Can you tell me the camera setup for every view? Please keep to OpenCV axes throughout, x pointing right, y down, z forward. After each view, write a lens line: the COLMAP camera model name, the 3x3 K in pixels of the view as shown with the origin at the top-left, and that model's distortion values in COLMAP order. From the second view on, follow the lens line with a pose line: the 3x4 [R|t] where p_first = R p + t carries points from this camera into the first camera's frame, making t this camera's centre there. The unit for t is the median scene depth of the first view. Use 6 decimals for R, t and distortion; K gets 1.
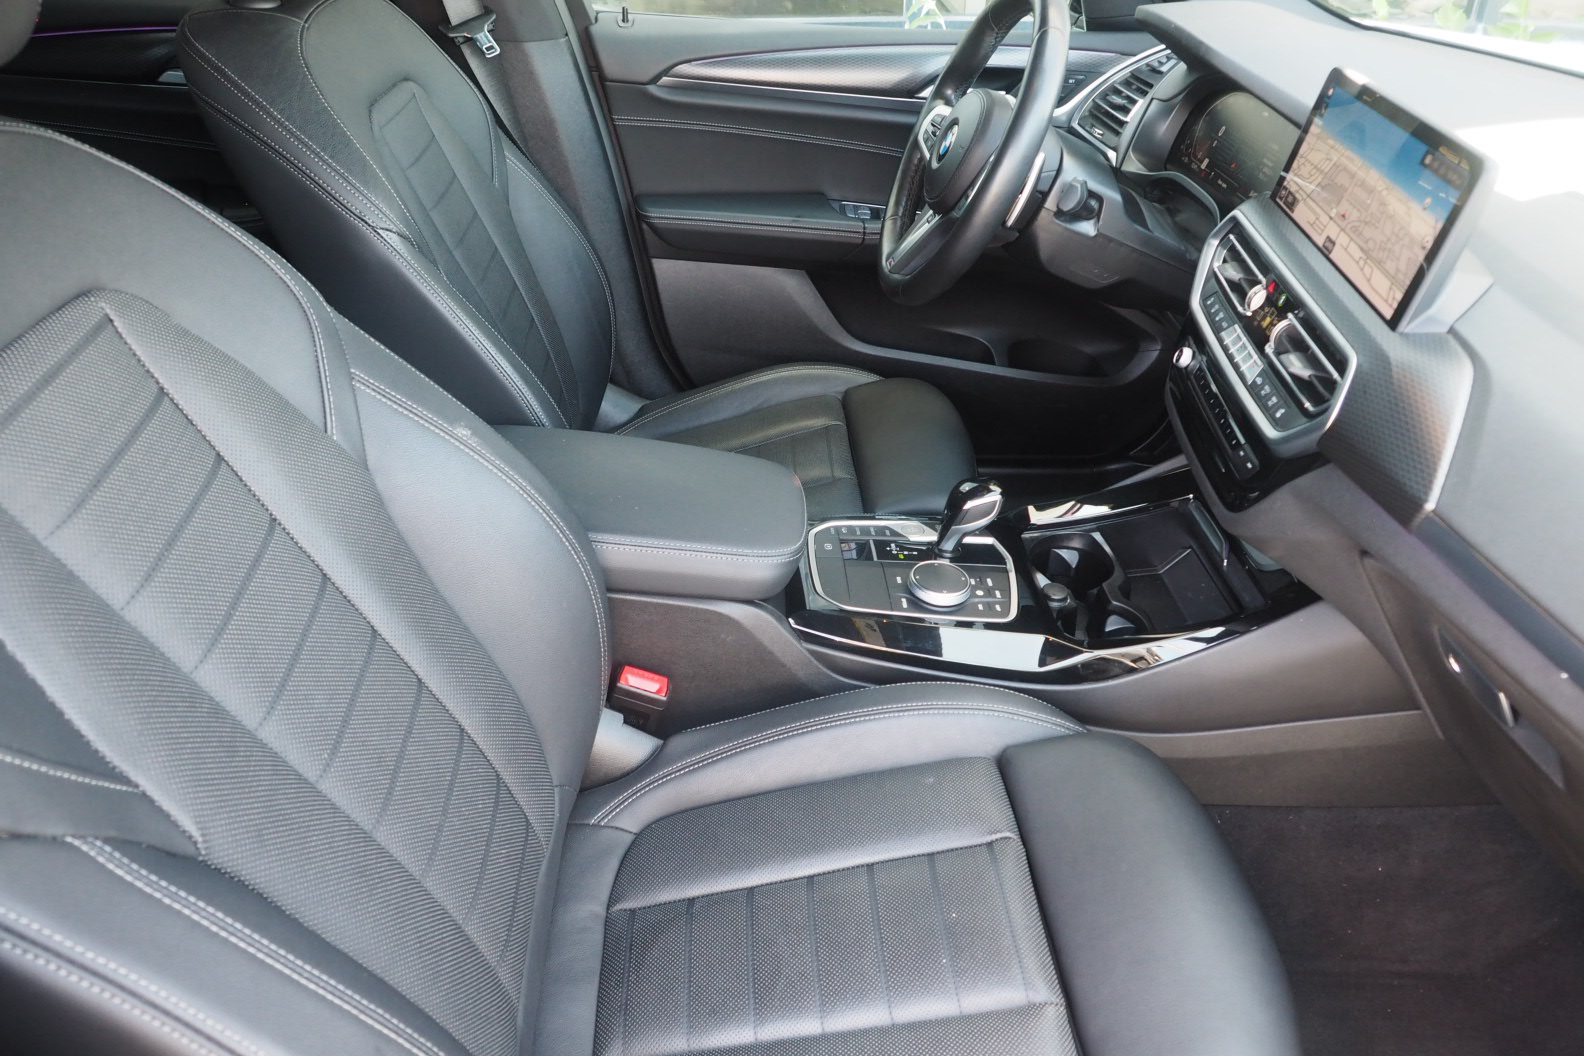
lens RADIAL K [[1120.6, 0, 785.1], [0, 1120.6, 532.2], [0, 0, 1]] dist [-0.033697, 0.009311]
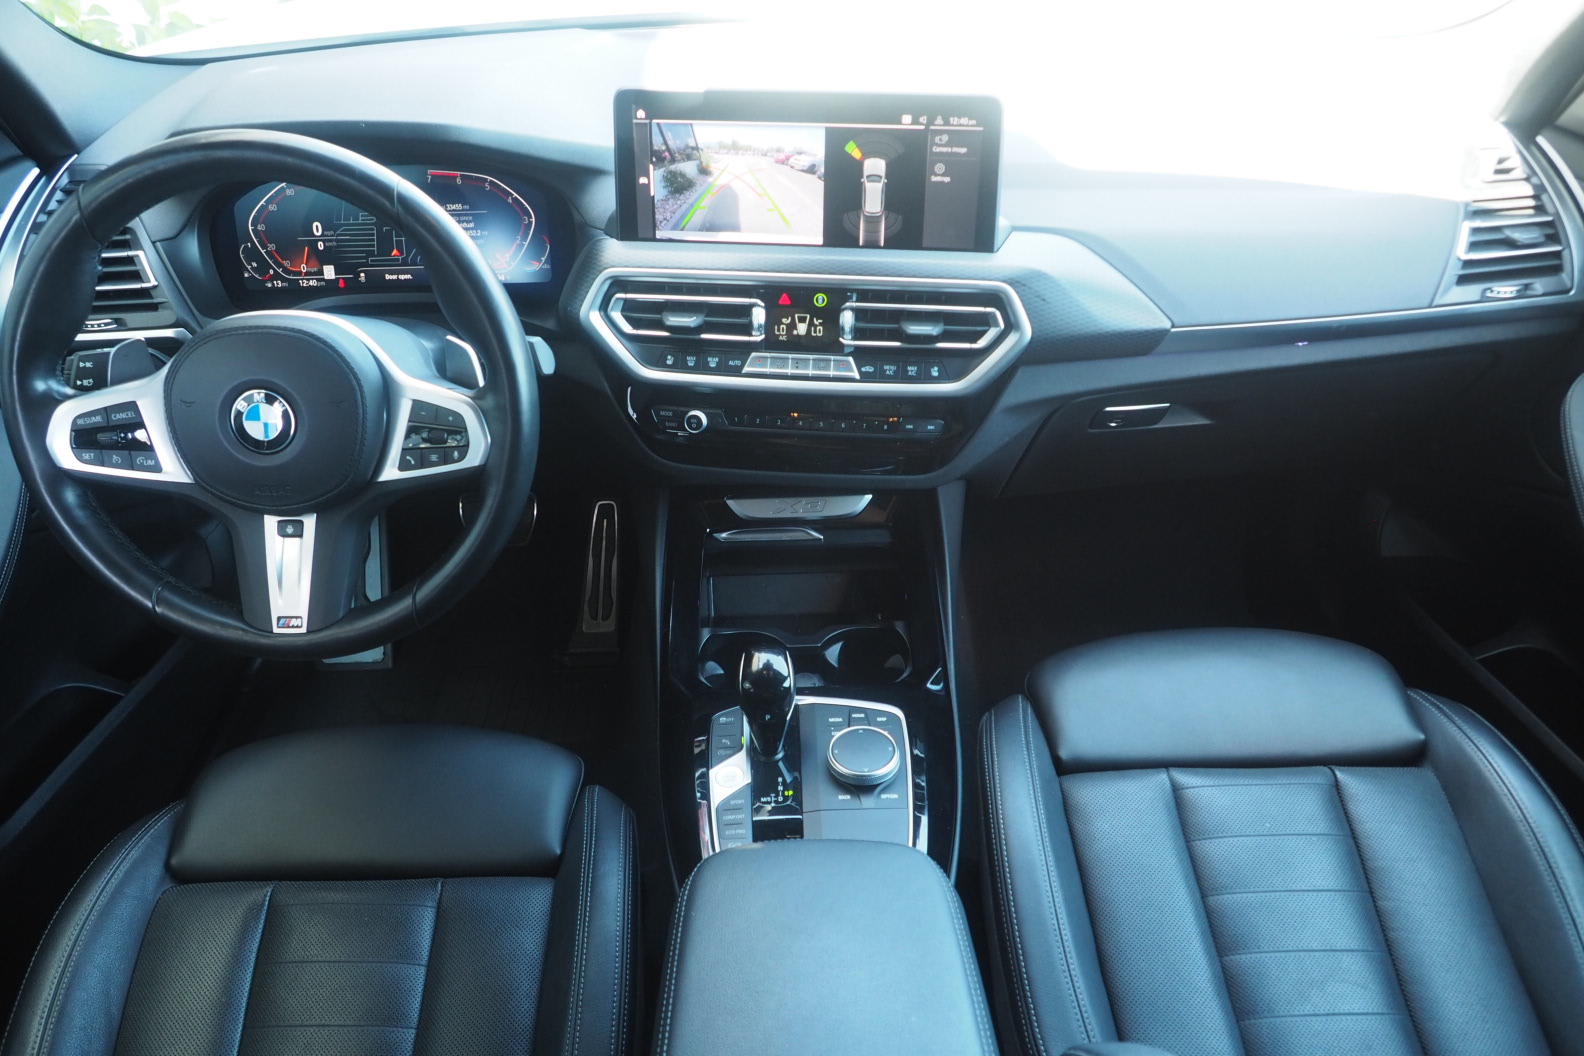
lens RADIAL K [[1120.6, 0, 797.5], [0, 1120.6, 528.9], [0, 0, 1]] dist [-0.033697, 0.009311]
pose [[0.025126, -0.618620, 0.785288, -0.429247], [0.562553, 0.658106, 0.500432, -0.528340], [-0.826380, 0.429192, 0.364542, 0.656040]]
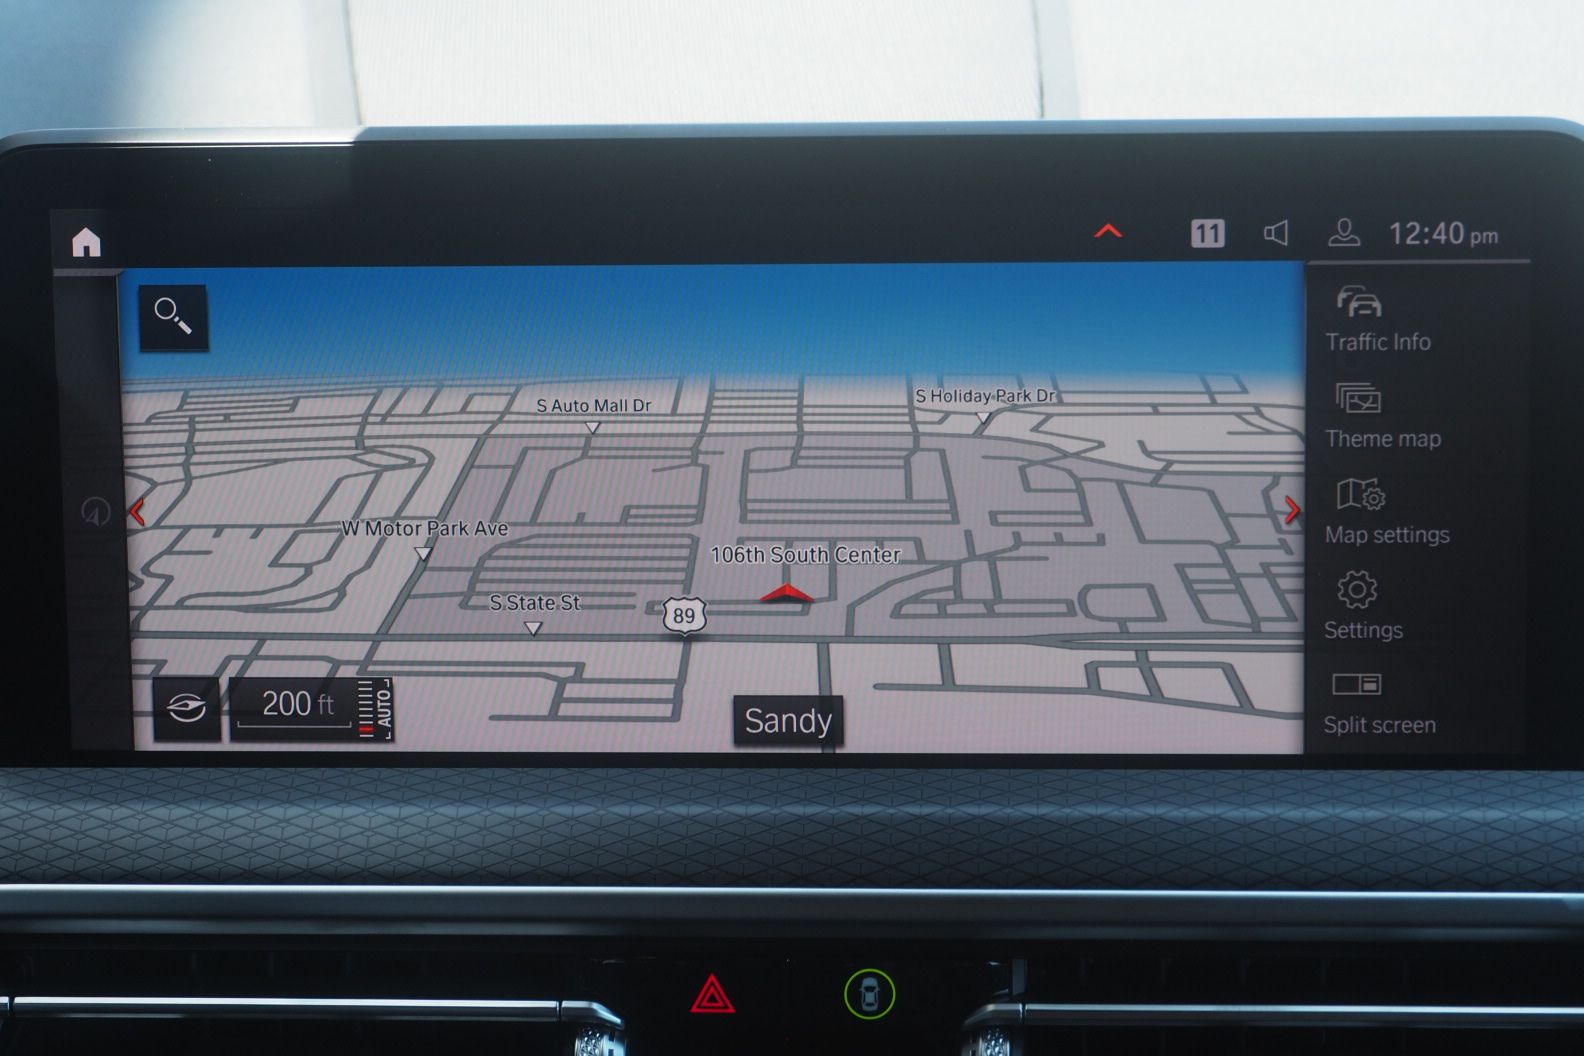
lens RADIAL K [[4122.3, 0, 795.2], [0, 4122.3, 528.6], [0, 0, 1]] dist [-0.004165, 0.000000]
pose [[-0.010445, -0.354546, 0.934980, -0.281777], [0.576850, 0.761623, 0.295253, -0.484124], [-0.816783, 0.542428, 0.196565, 0.707079]]
